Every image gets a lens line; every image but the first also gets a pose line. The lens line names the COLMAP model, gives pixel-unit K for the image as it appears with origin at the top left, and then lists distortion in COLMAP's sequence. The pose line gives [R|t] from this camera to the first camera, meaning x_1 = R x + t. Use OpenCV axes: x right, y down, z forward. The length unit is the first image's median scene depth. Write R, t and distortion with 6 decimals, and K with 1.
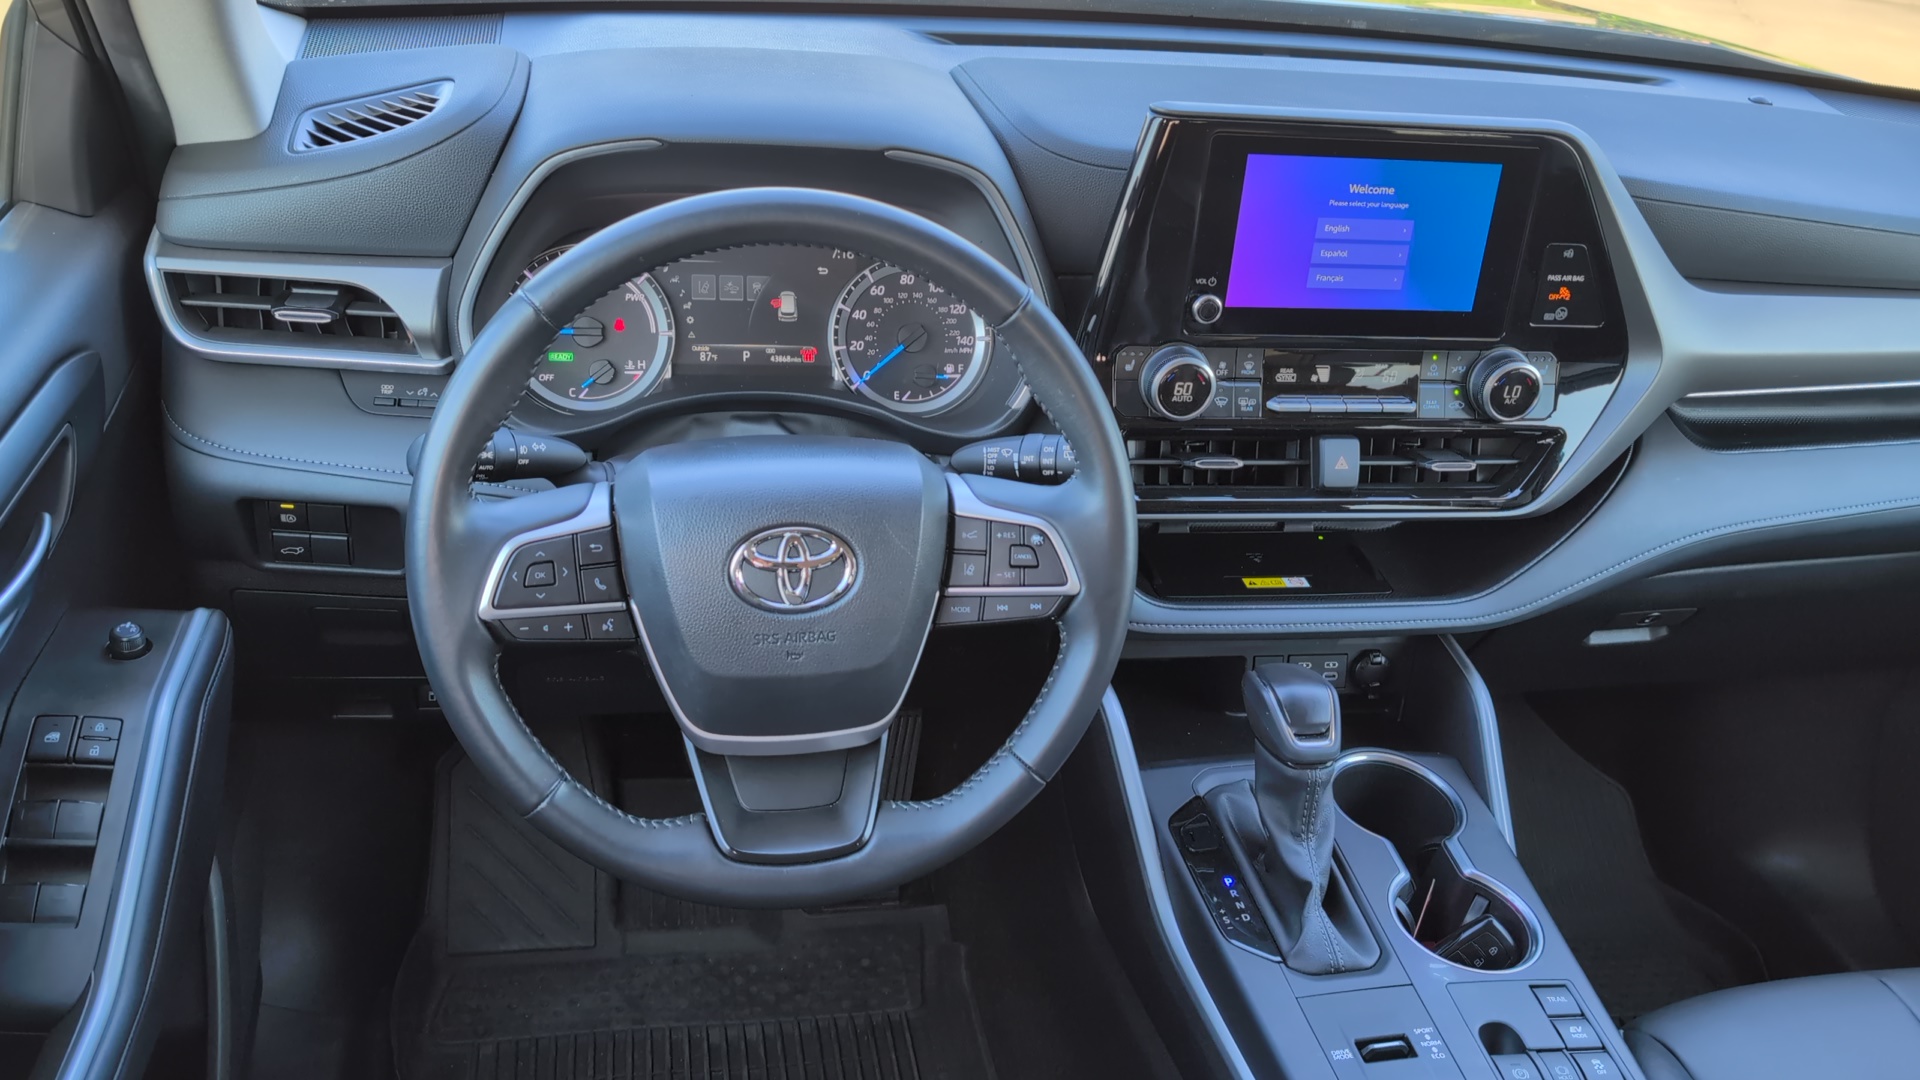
lens RADIAL K [[1556.0, 0, 942.8], [0, 1556.0, 535.1], [0, 0, 1]] dist [0.025077, -0.069973]
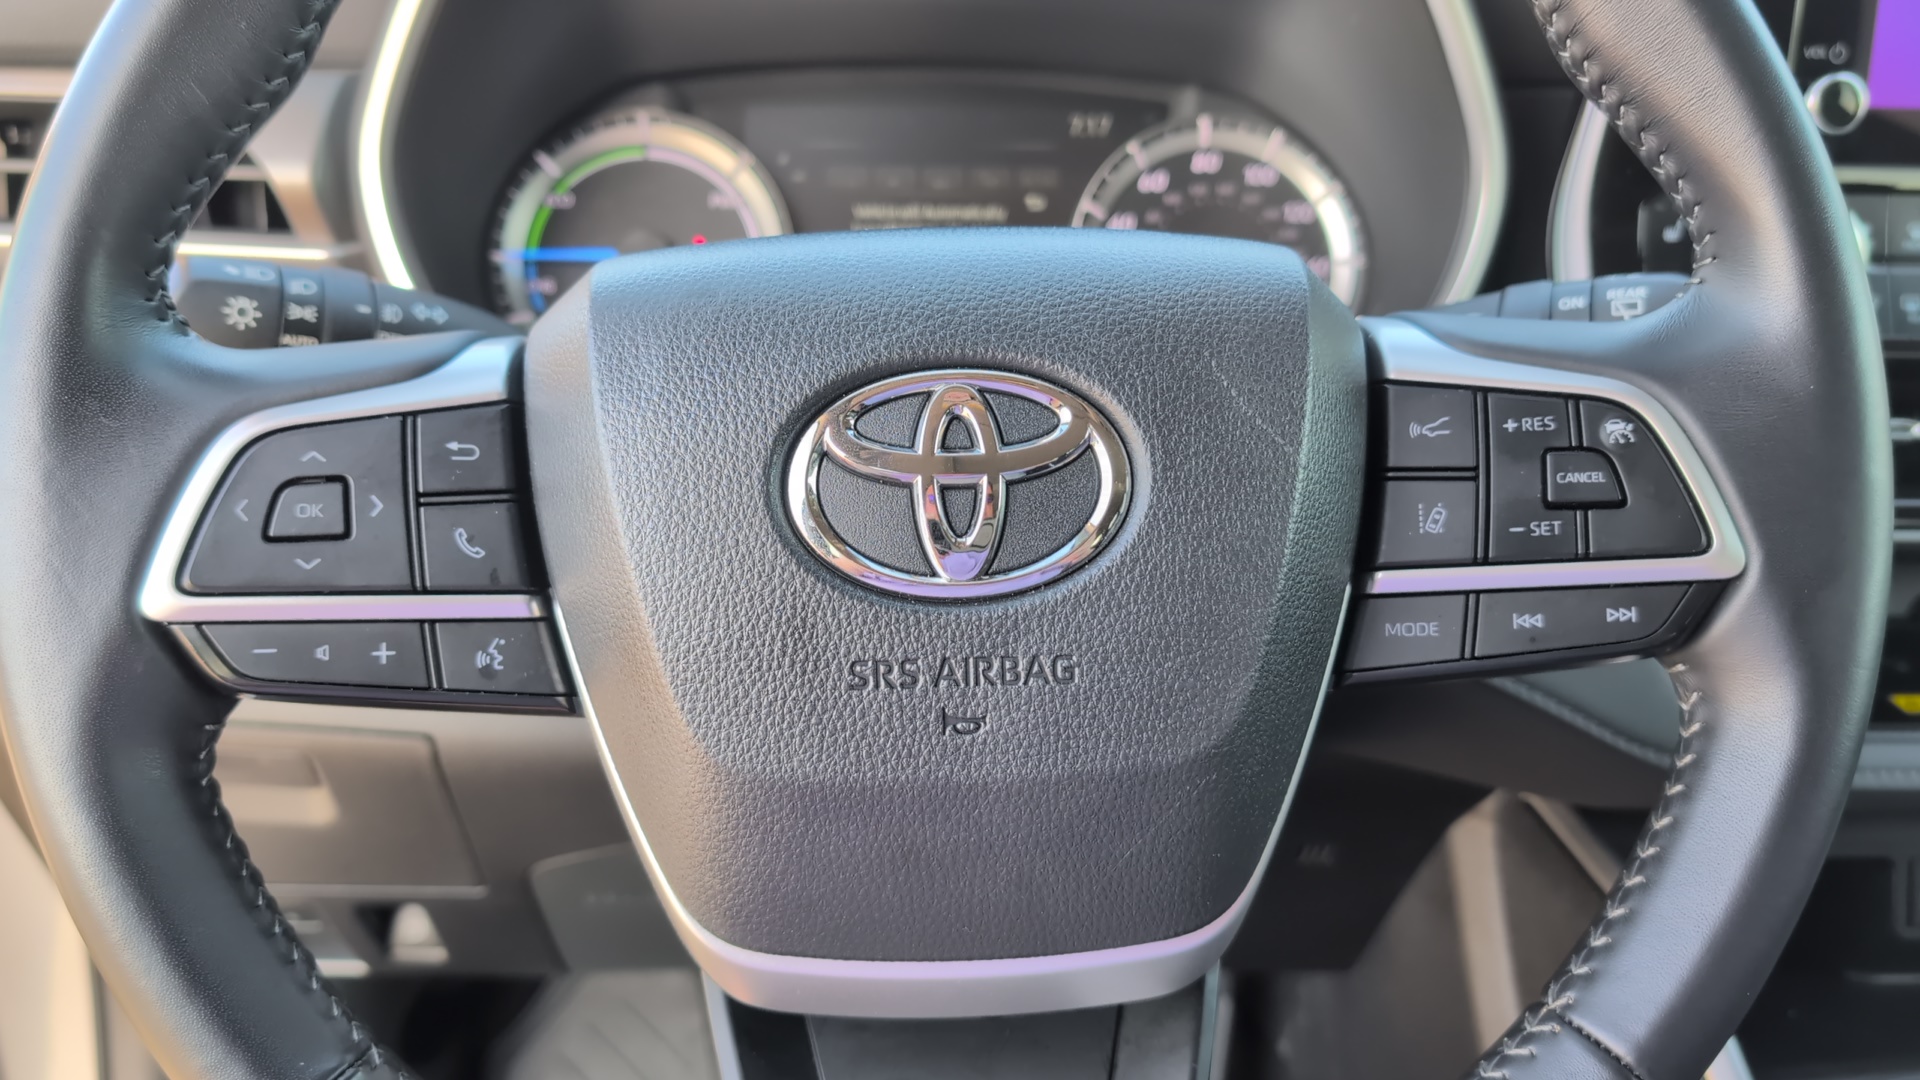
lens RADIAL K [[1556.0, 0, 943.8], [0, 1556.0, 552.8], [0, 0, 1]] dist [0.025077, -0.069973]
pose [[0.986825, -0.024460, -0.159931, -0.031095], [-0.003856, 0.984669, -0.174390, 0.076145], [0.161744, 0.172709, 0.971602, 0.484324]]
